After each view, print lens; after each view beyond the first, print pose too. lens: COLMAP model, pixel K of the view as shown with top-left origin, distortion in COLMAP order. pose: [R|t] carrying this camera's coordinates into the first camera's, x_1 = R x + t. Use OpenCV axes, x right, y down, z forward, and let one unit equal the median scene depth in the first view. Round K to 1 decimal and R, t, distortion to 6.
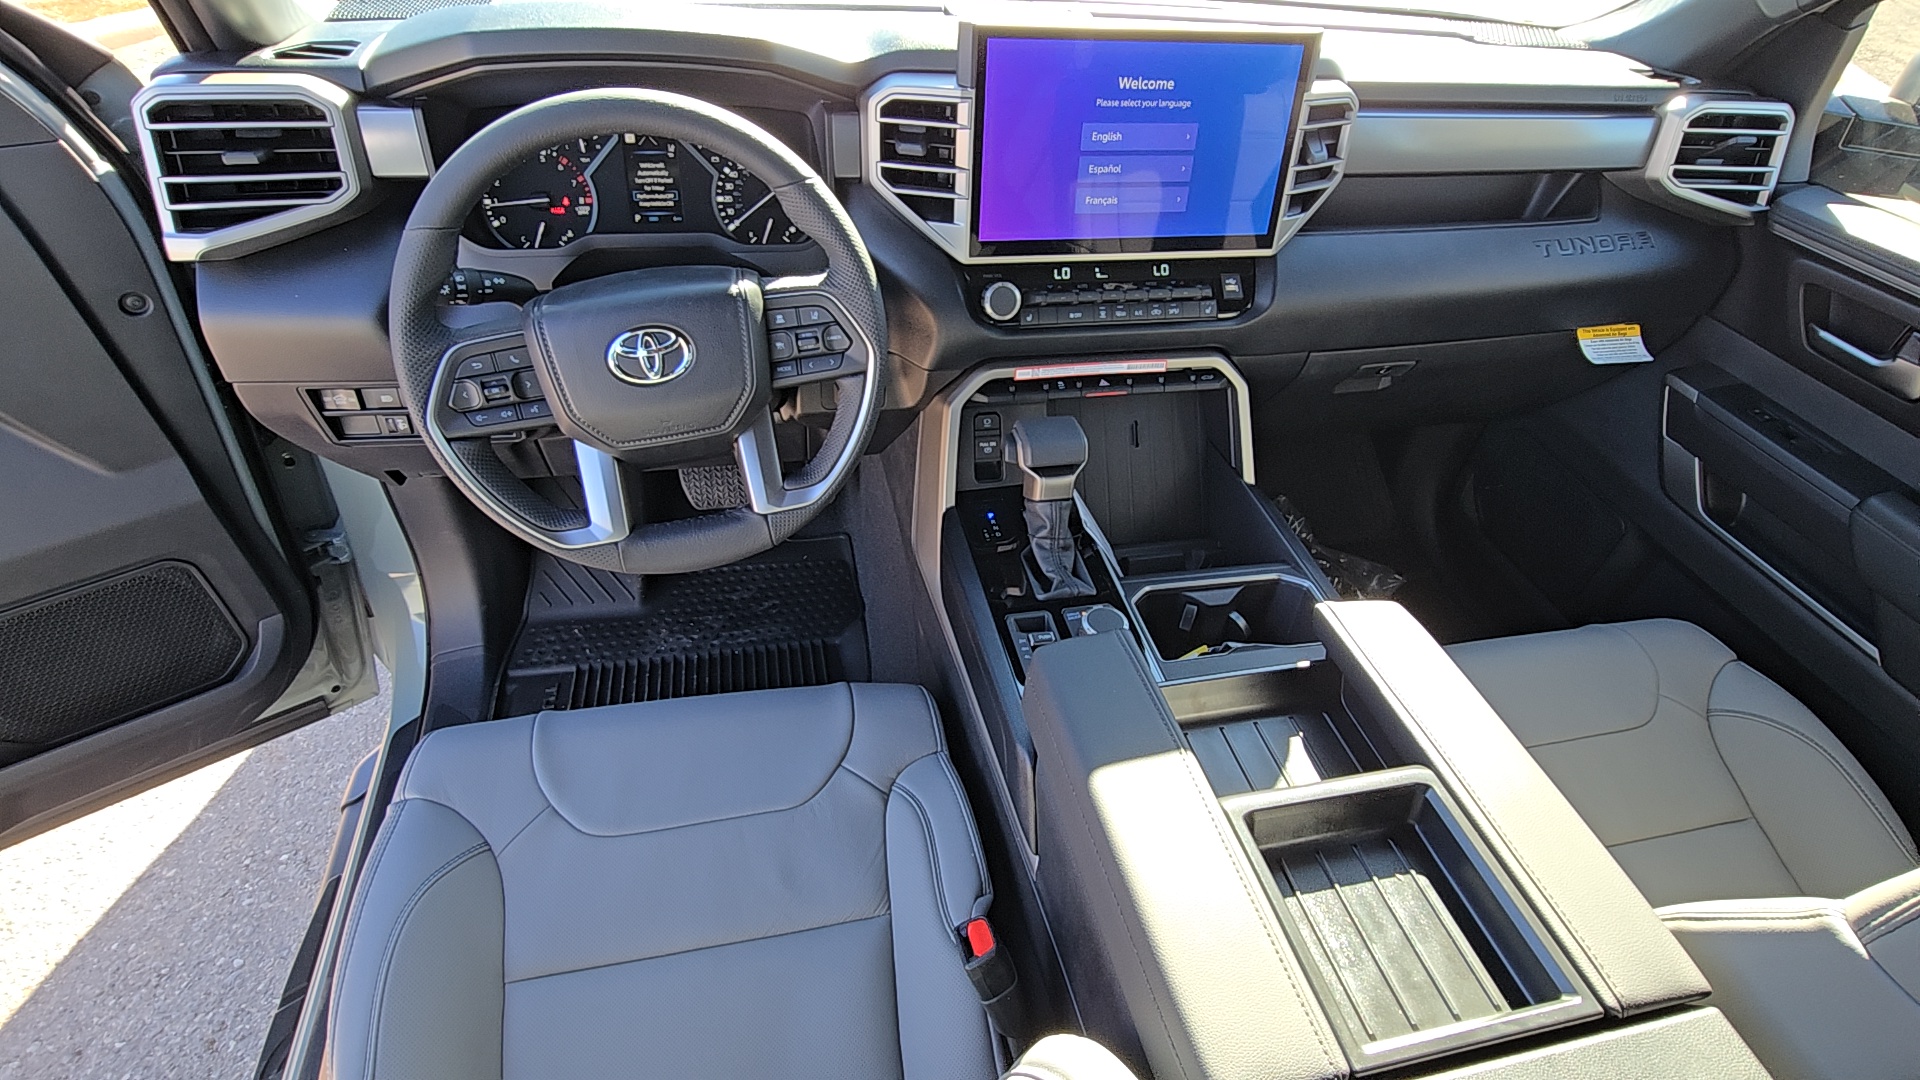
lens RADIAL K [[975.6, 0, 967.7], [0, 975.6, 550.7], [0, 0, 1]] dist [0.004128, -0.004806]
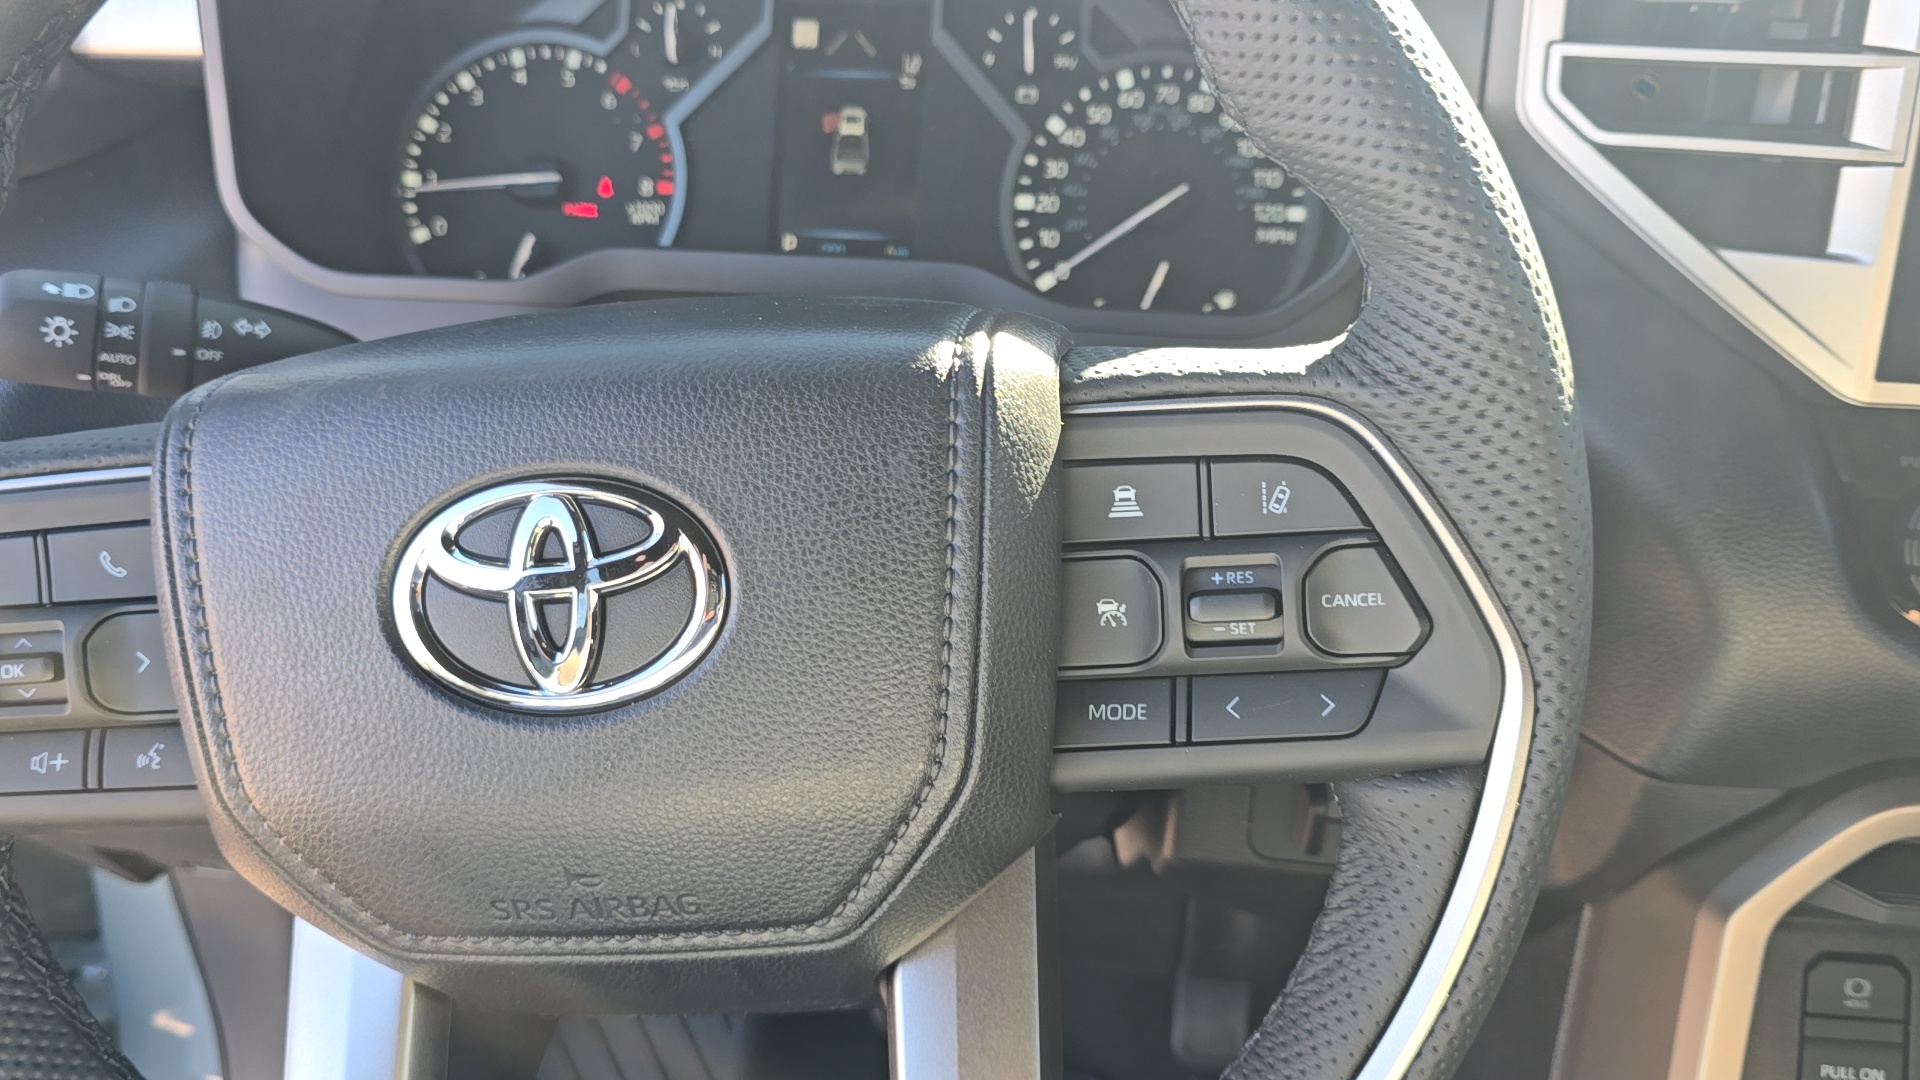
lens RADIAL K [[1638.1, 0, 965.9], [0, 1638.1, 596.5], [0, 0, 1]] dist [-0.017607, 0.004182]
pose [[0.946442, 0.091487, -0.309641, -0.087074], [-0.166383, 0.960071, -0.224899, -0.100750], [0.276703, 0.264373, 0.923874, 0.523880]]
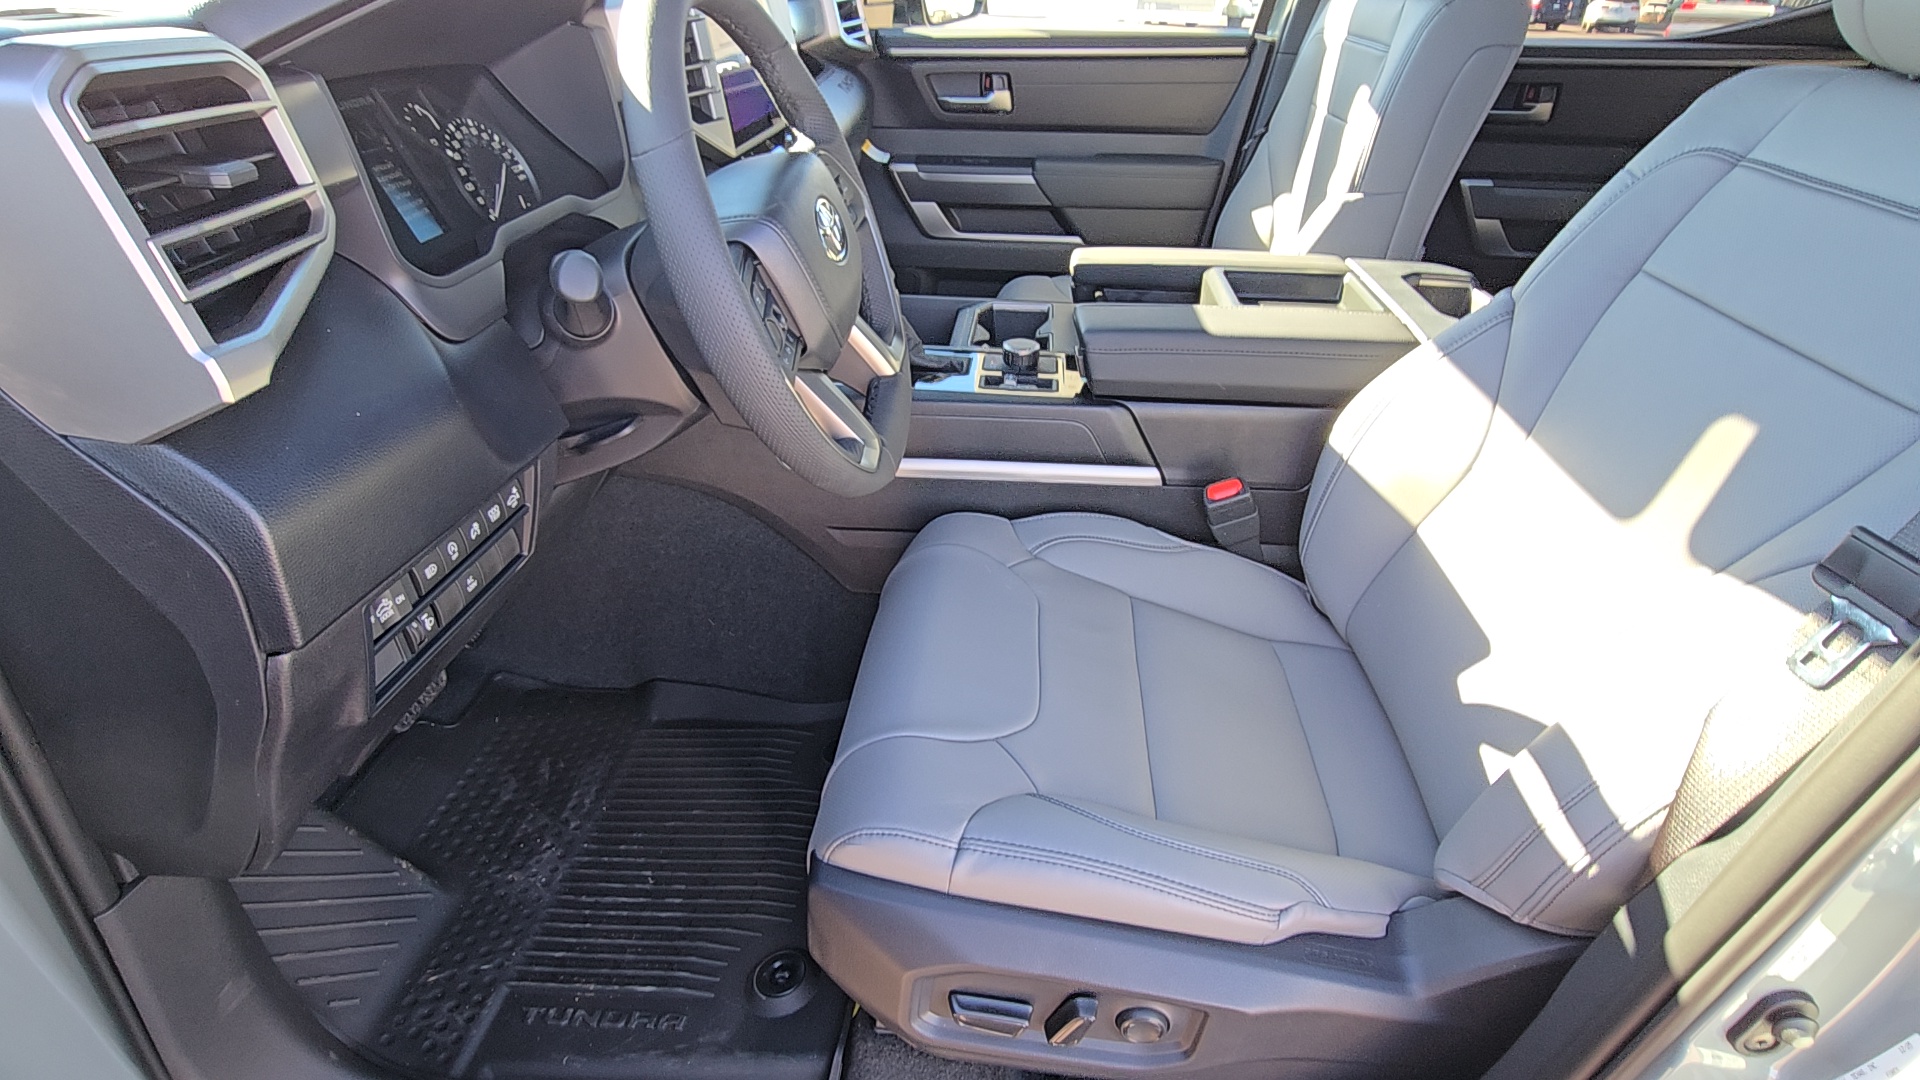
lens RADIAL K [[975.6, 0, 989.3], [0, 975.6, 553.6], [0, 0, 1]] dist [0.004128, -0.004806]
pose [[0.276752, -0.554459, 0.784846, -0.947208], [0.613389, 0.730638, 0.299870, -0.130251], [-0.739704, 0.398426, 0.542305, 0.401057]]
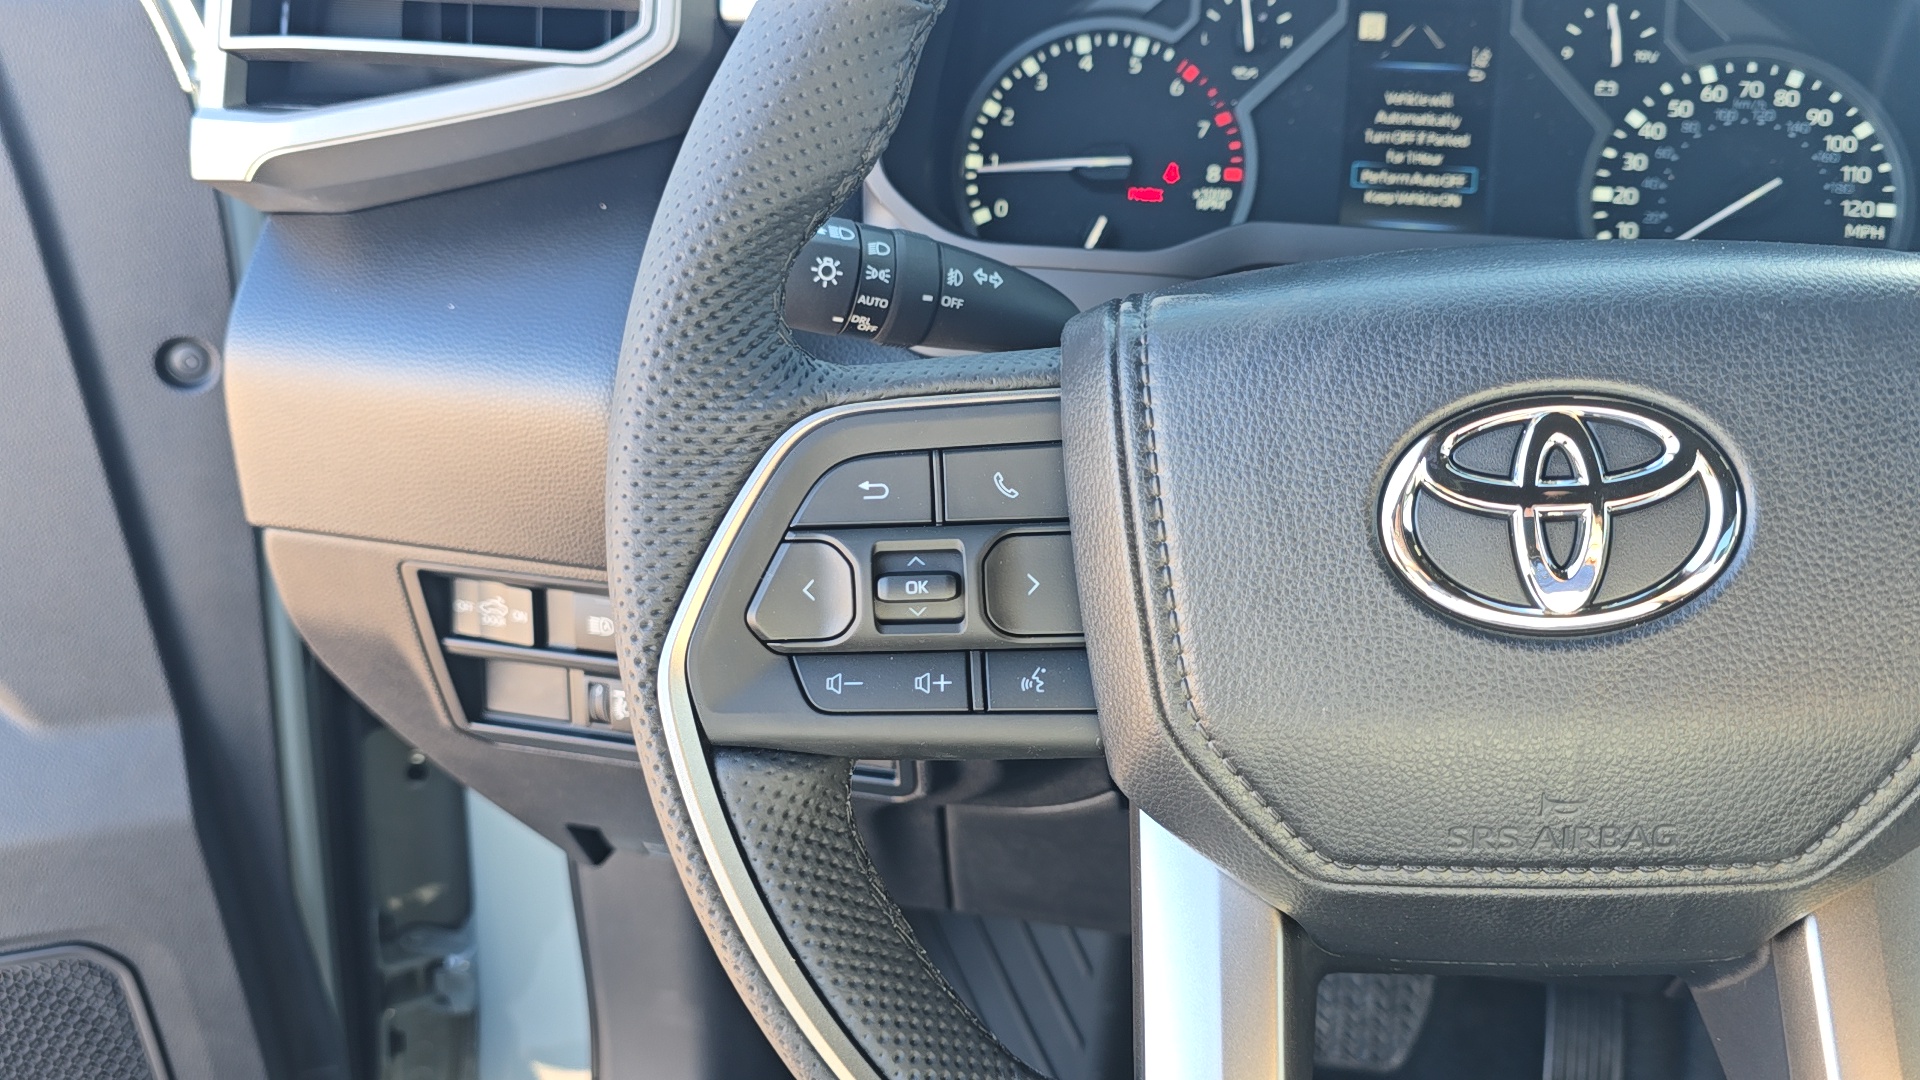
lens RADIAL K [[1638.1, 0, 961.5], [0, 1638.1, 580.3], [0, 0, 1]] dist [-0.017607, 0.004182]
pose [[0.924154, 0.106191, -0.366966, -0.246595], [-0.210293, 0.943361, -0.256608, -0.043739], [0.318931, 0.314316, 0.894141, 0.483403]]
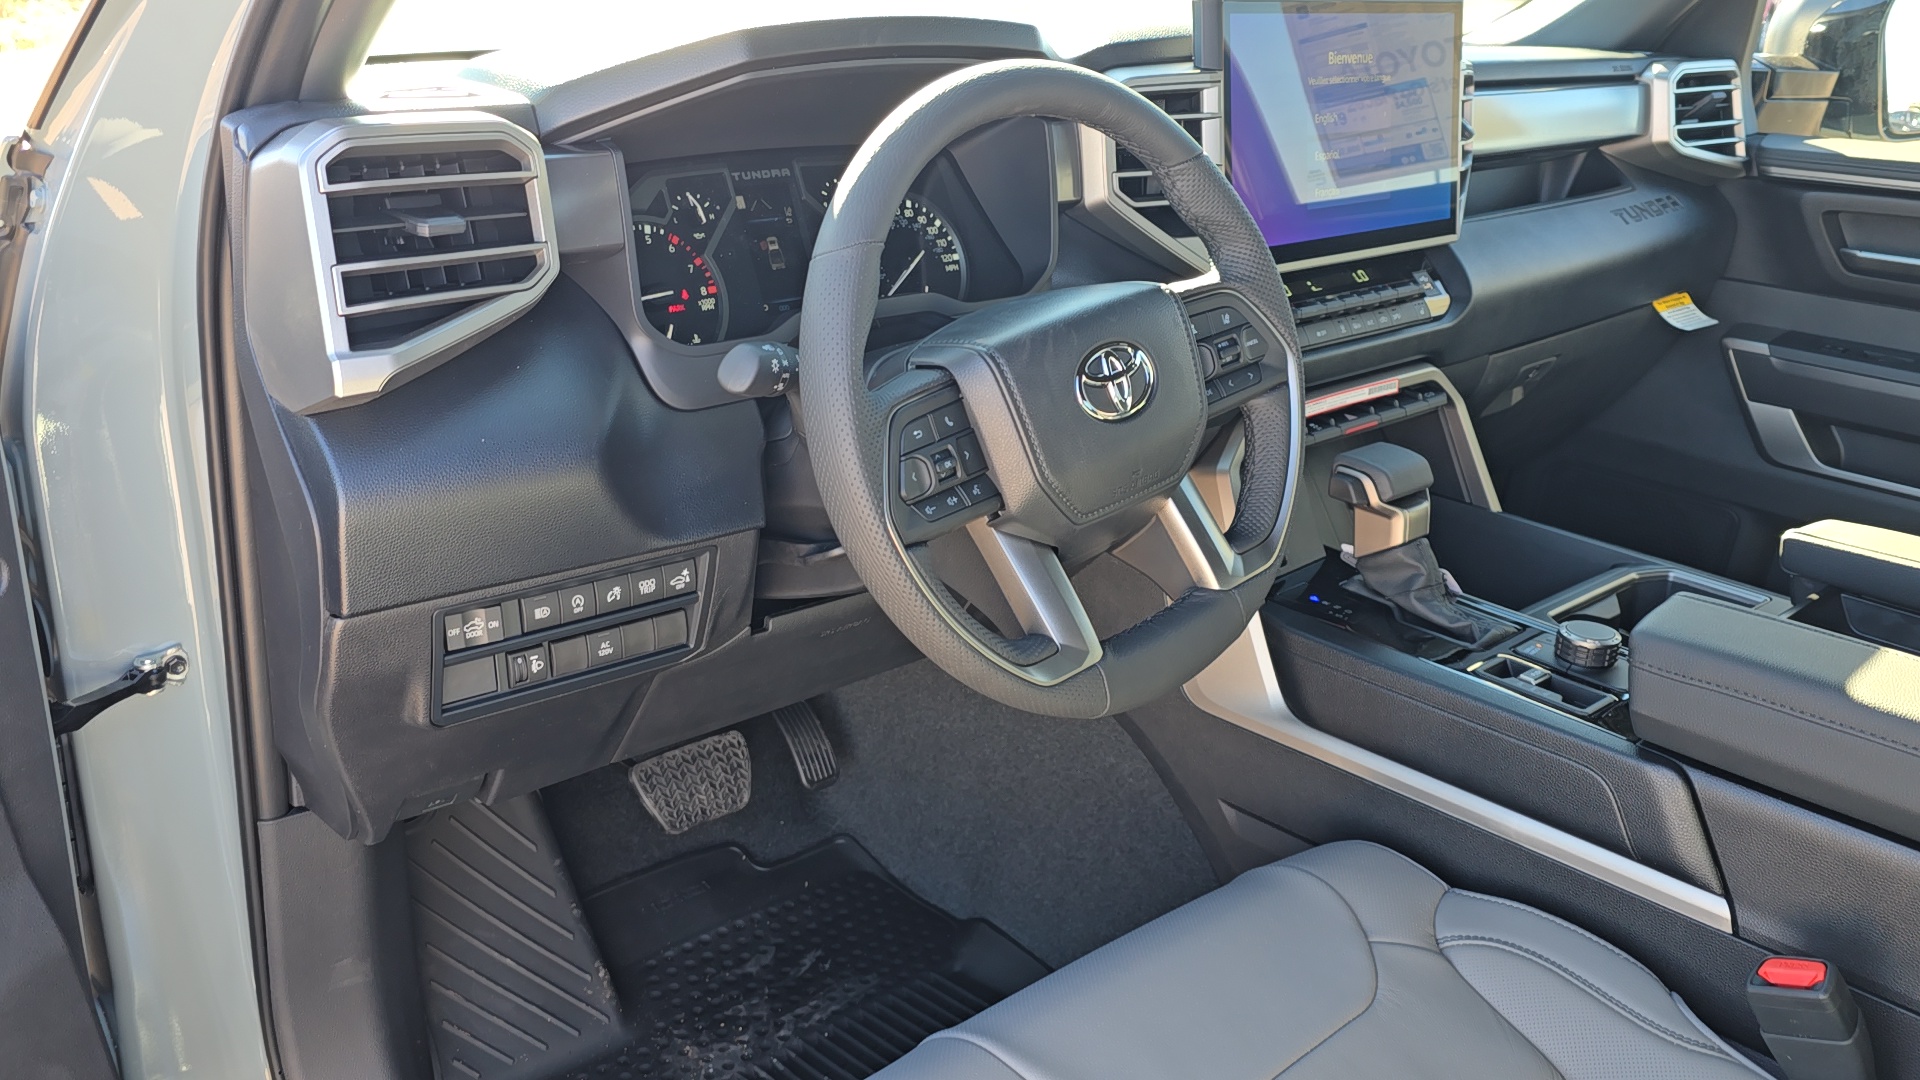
lens RADIAL K [[1638.1, 0, 1002.5], [0, 1638.1, 569.7], [0, 0, 1]] dist [-0.017607, 0.004182]
pose [[0.858764, -0.220604, 0.462448, -0.793597], [0.344377, 0.916808, -0.202157, 0.120178], [-0.379380, 0.332862, 0.863293, 0.007484]]
